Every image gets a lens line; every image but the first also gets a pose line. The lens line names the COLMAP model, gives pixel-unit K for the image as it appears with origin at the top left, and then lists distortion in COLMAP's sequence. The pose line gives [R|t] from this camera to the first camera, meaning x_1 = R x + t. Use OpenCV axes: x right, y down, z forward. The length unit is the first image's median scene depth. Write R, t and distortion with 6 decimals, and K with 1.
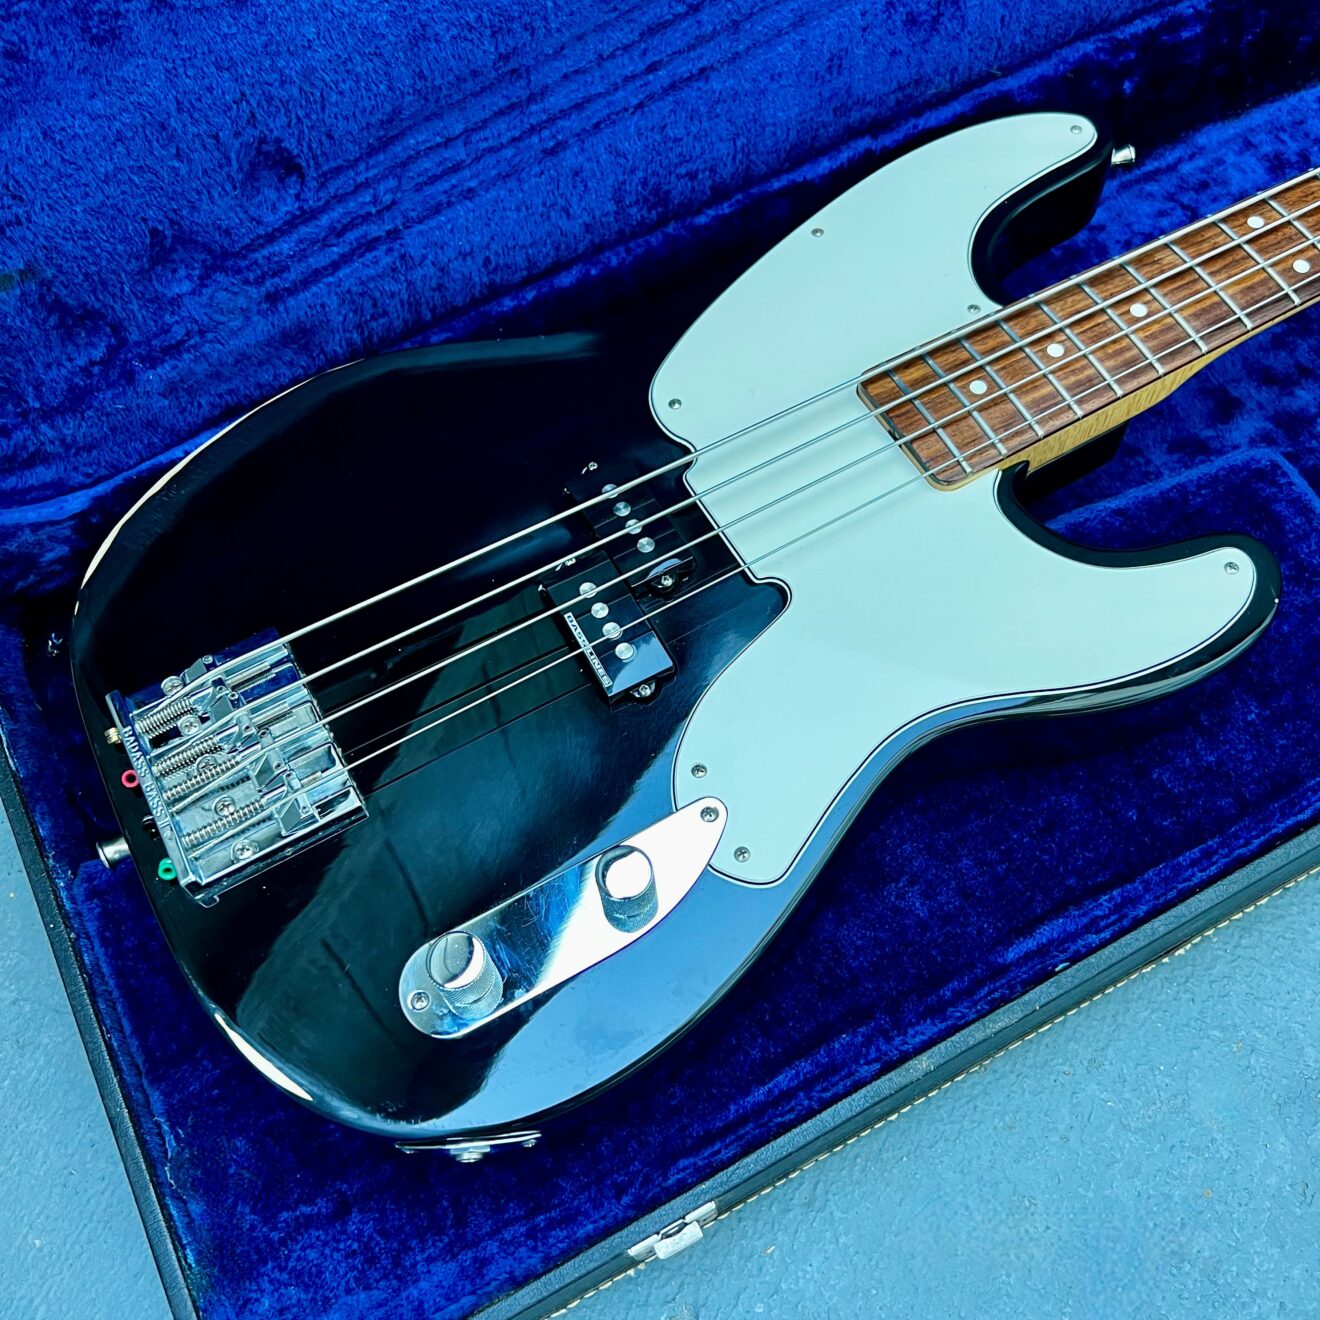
lens RADIAL K [[1326.4, 0, 683.2], [0, 1326.4, 678.1], [0, 0, 1]] dist [0.059492, 0.000000]
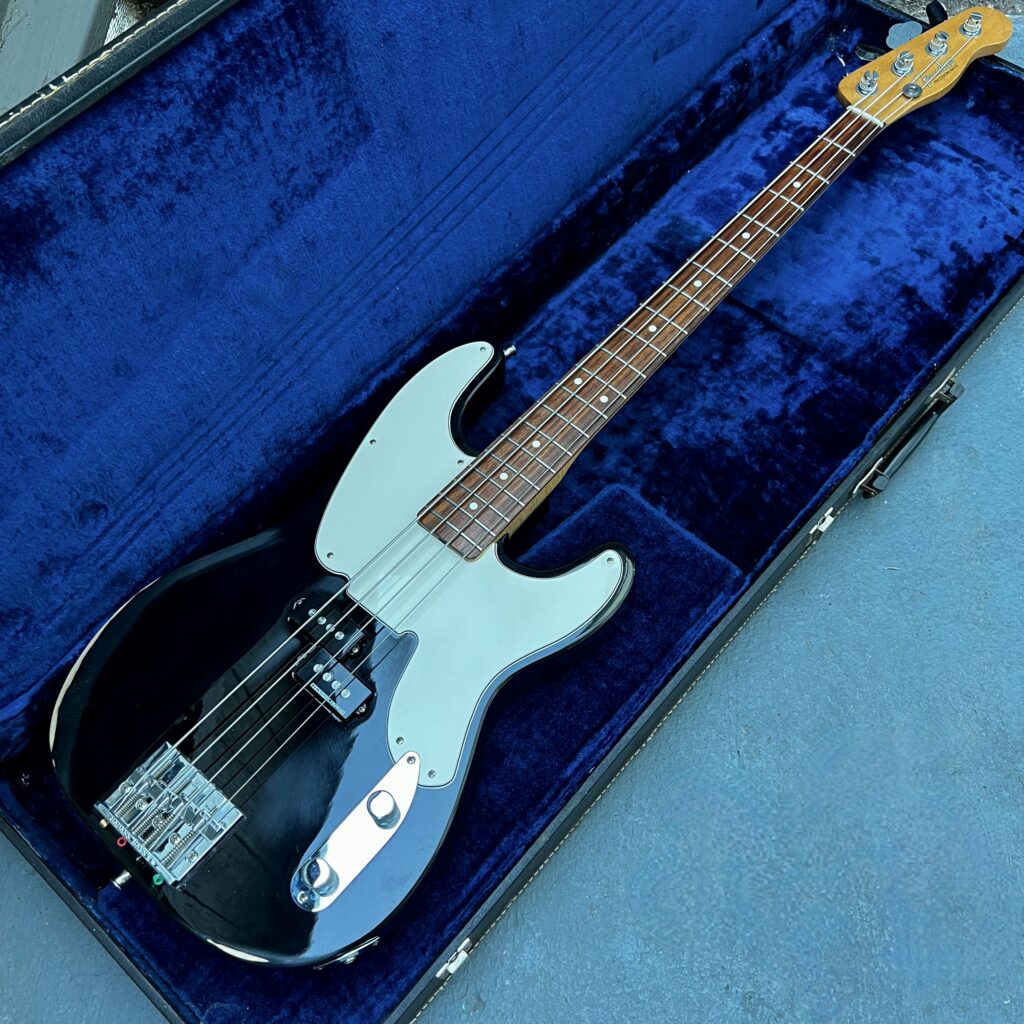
lens RADIAL K [[1028.9, 0, 515.4], [0, 1028.9, 523.1], [0, 0, 1]] dist [0.059492, 0.000000]
pose [[0.940114, -0.298609, 0.164375, 0.016451], [0.303792, 0.952714, -0.006753, -0.167612], [-0.154586, 0.056284, 0.986375, -0.565481]]
